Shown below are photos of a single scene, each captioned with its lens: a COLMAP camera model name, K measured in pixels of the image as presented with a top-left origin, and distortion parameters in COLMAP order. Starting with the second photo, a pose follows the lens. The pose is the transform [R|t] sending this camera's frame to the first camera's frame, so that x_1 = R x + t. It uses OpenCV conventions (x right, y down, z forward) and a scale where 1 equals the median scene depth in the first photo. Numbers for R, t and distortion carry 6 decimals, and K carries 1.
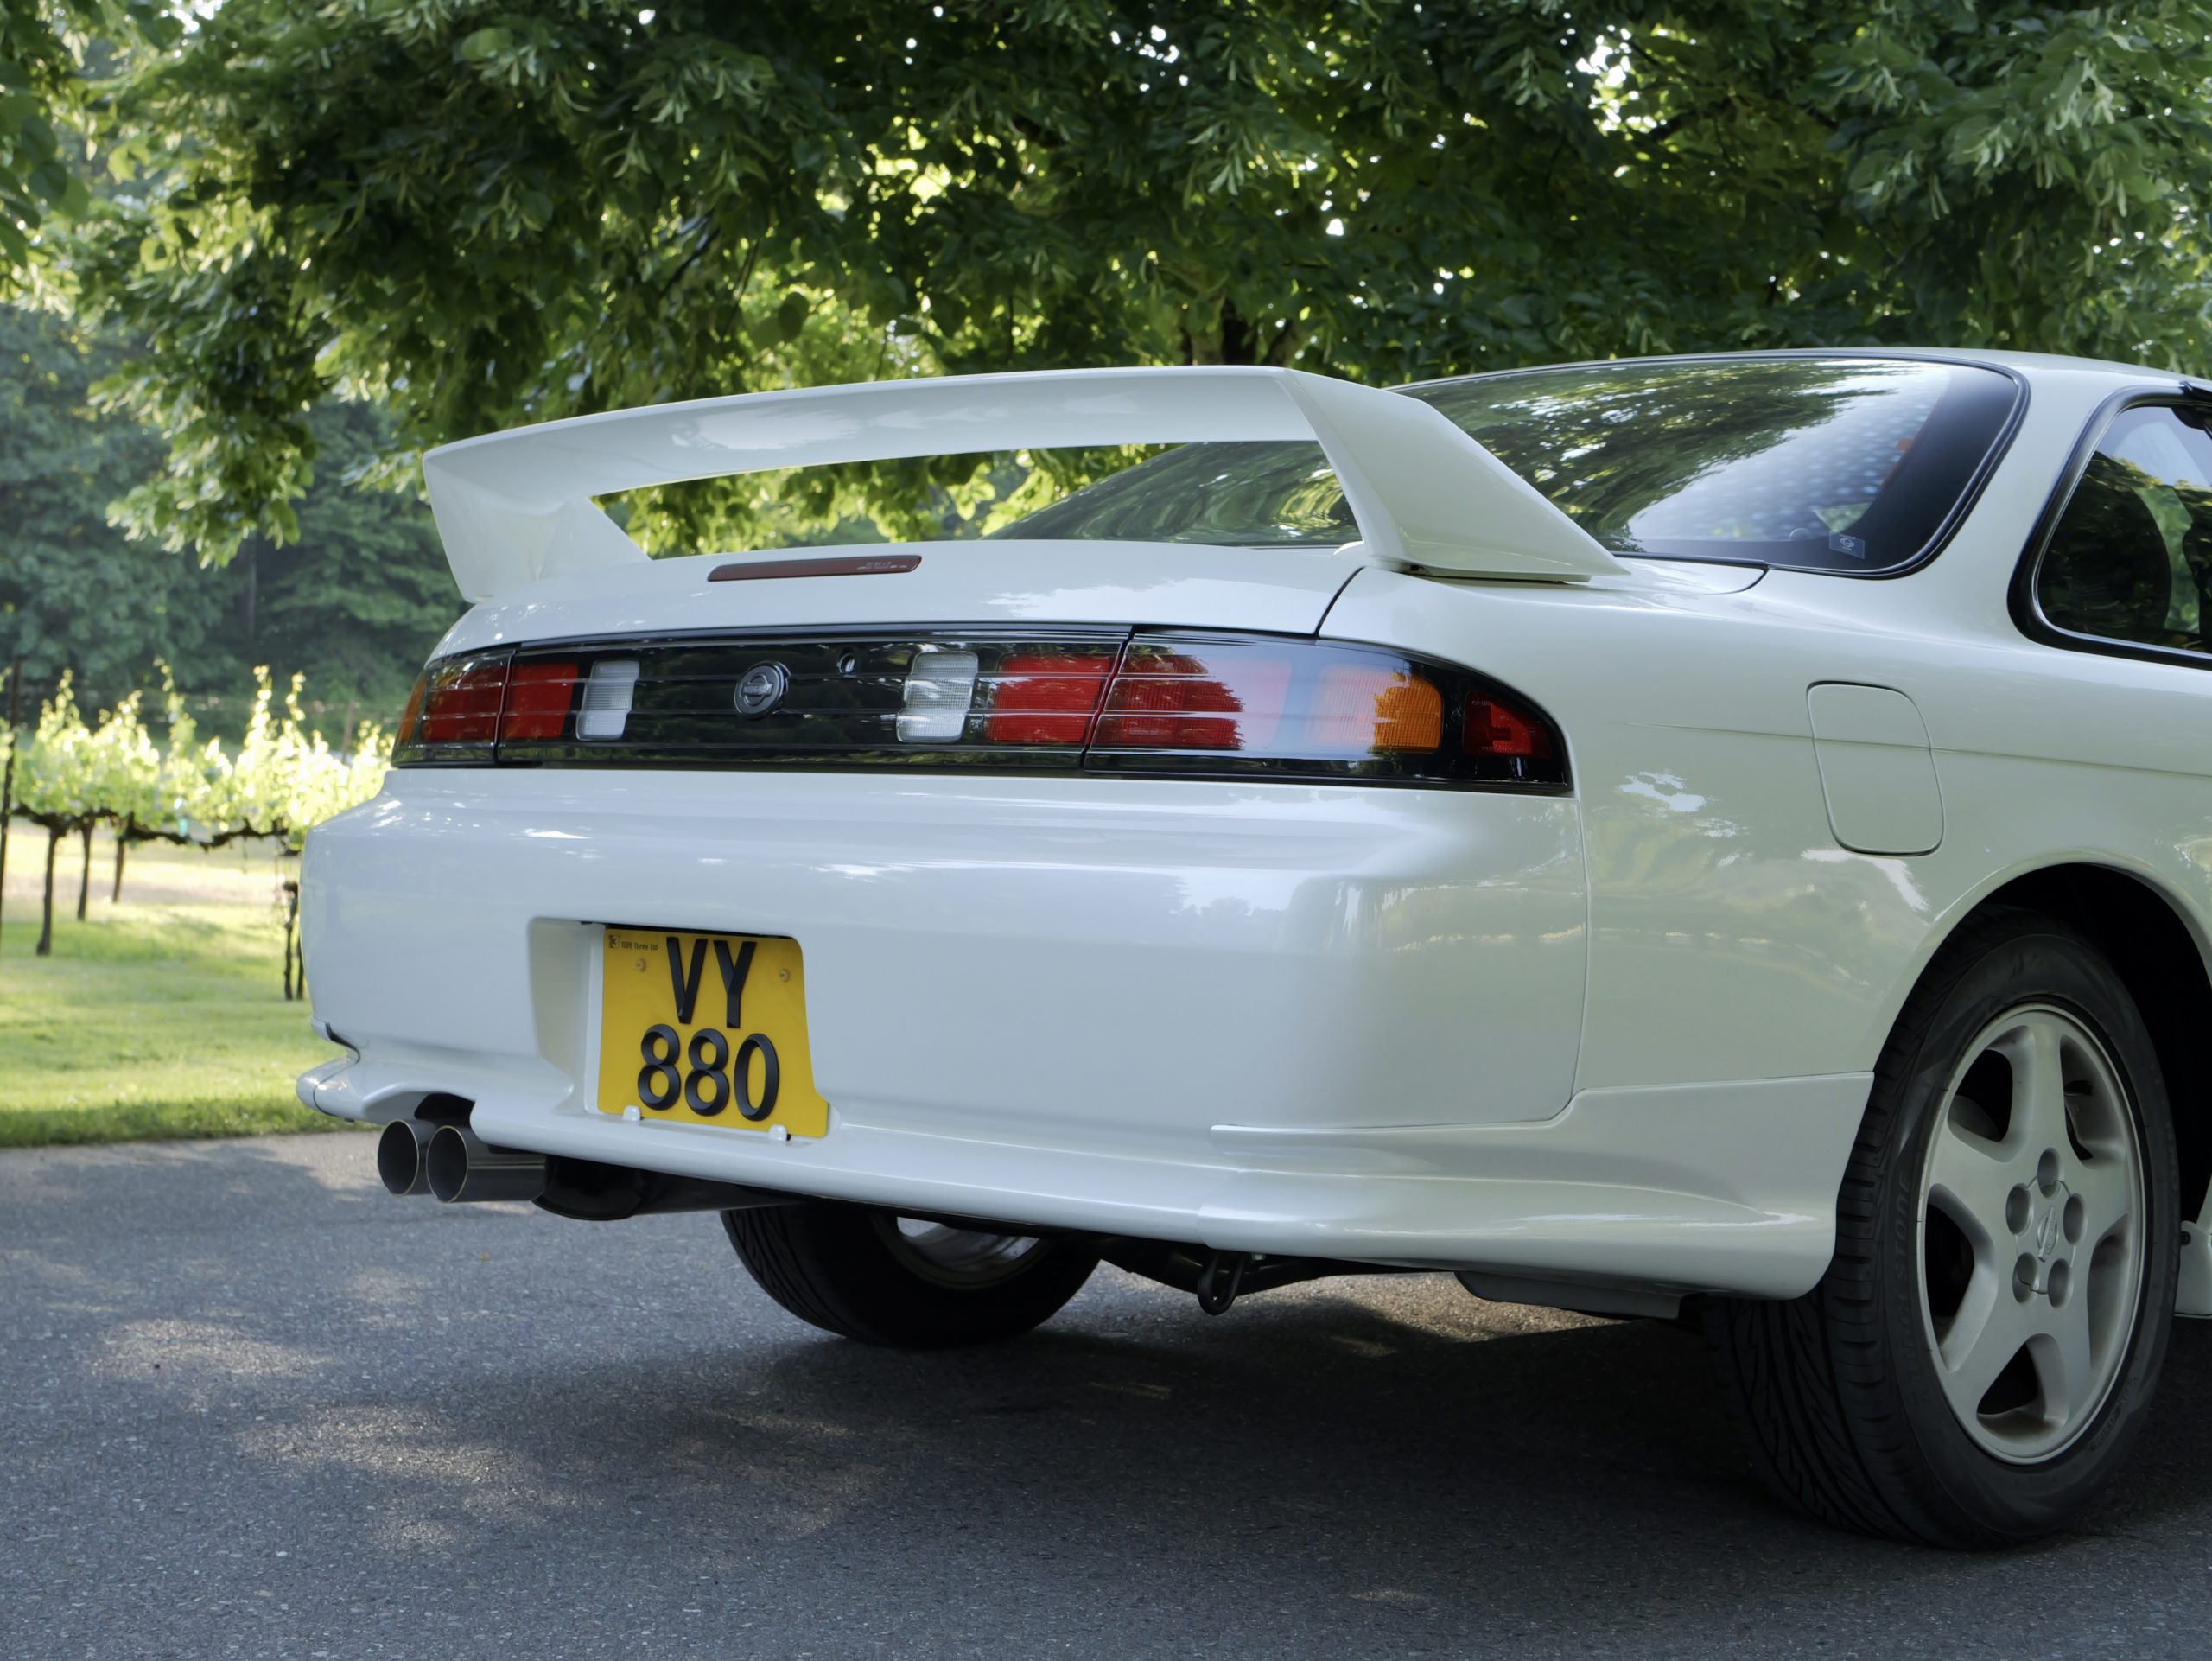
lens RADIAL K [[3300.8, 0, 1108.7], [0, 3300.8, 800.9], [0, 0, 1]] dist [-0.006804, 0.134810]
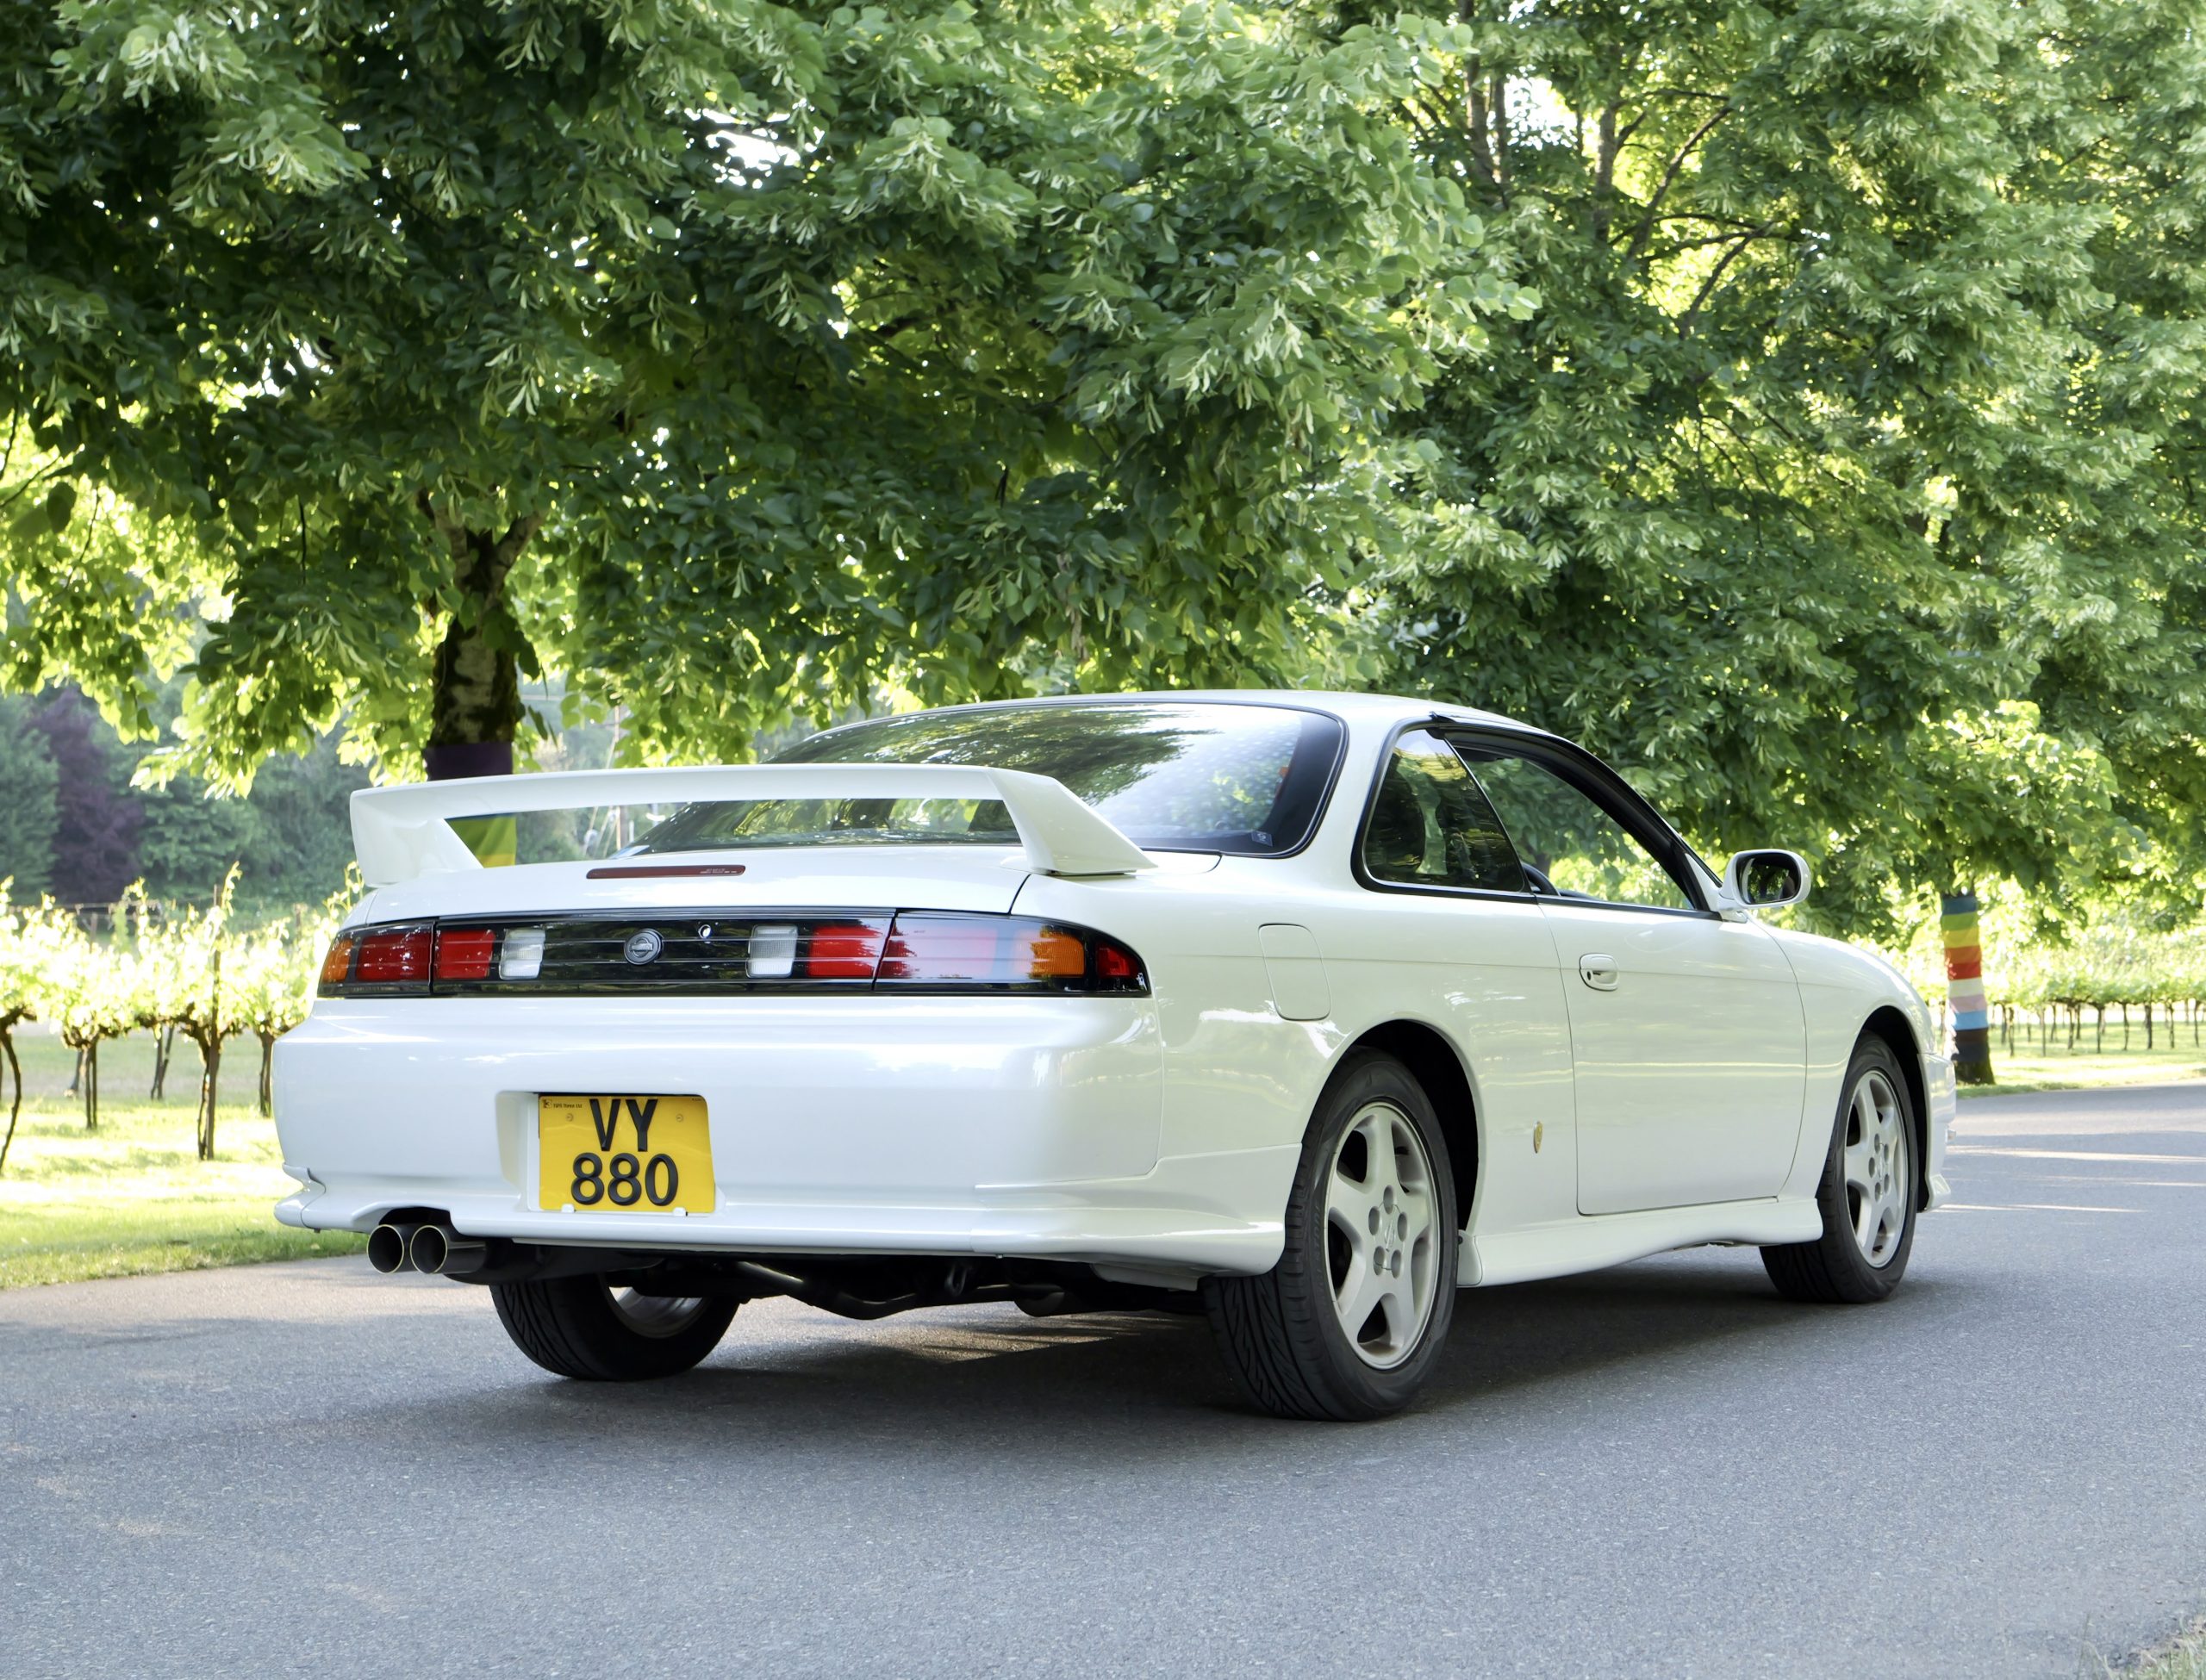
lens RADIAL K [[3592.0, 0, 1103.0], [0, 3592.0, 840.0], [0, 0, 1]] dist [0.039877, 0.039294]
pose [[0.968579, -0.027677, 0.247162, -0.251048], [0.034754, 0.999100, -0.024316, -0.027416], [-0.246267, 0.032142, 0.968669, -0.620528]]
